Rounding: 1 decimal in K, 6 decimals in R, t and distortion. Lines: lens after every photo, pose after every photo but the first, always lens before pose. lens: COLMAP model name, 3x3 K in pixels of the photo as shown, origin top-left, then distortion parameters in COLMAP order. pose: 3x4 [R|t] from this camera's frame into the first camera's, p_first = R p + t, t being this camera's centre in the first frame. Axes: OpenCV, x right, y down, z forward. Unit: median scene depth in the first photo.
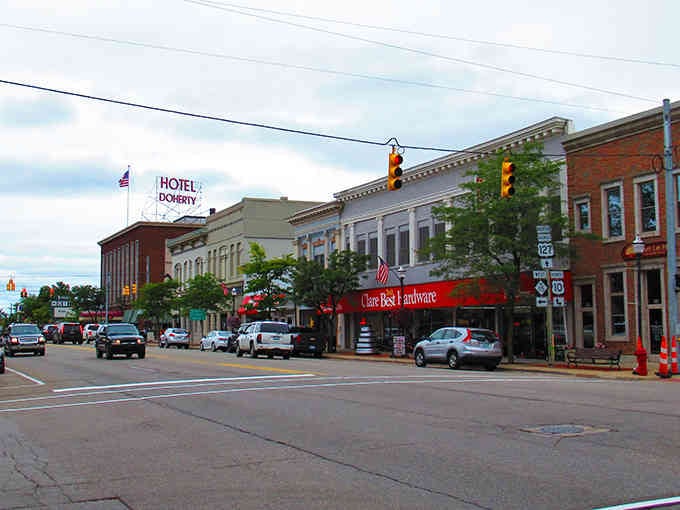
lens RADIAL K [[905.8, 0, 339.8], [0, 905.8, 254.6], [0, 0, 1]] dist [0.013553, 0.000000]
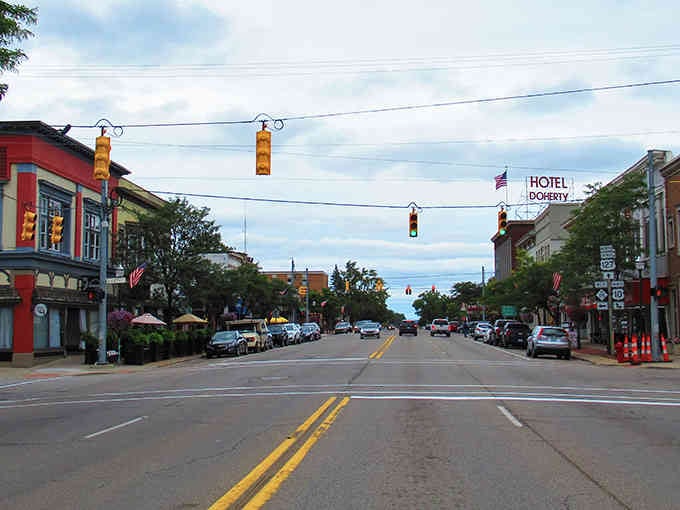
lens RADIAL K [[905.8, 0, 340.3], [0, 905.8, 254.7], [0, 0, 1]] dist [0.013553, 0.000000]
pose [[0.900041, -0.035222, -0.434379, 0.440434], [0.039167, 0.999233, 0.000131, -0.034018], [0.434042, -0.017131, 0.900730, -0.303400]]
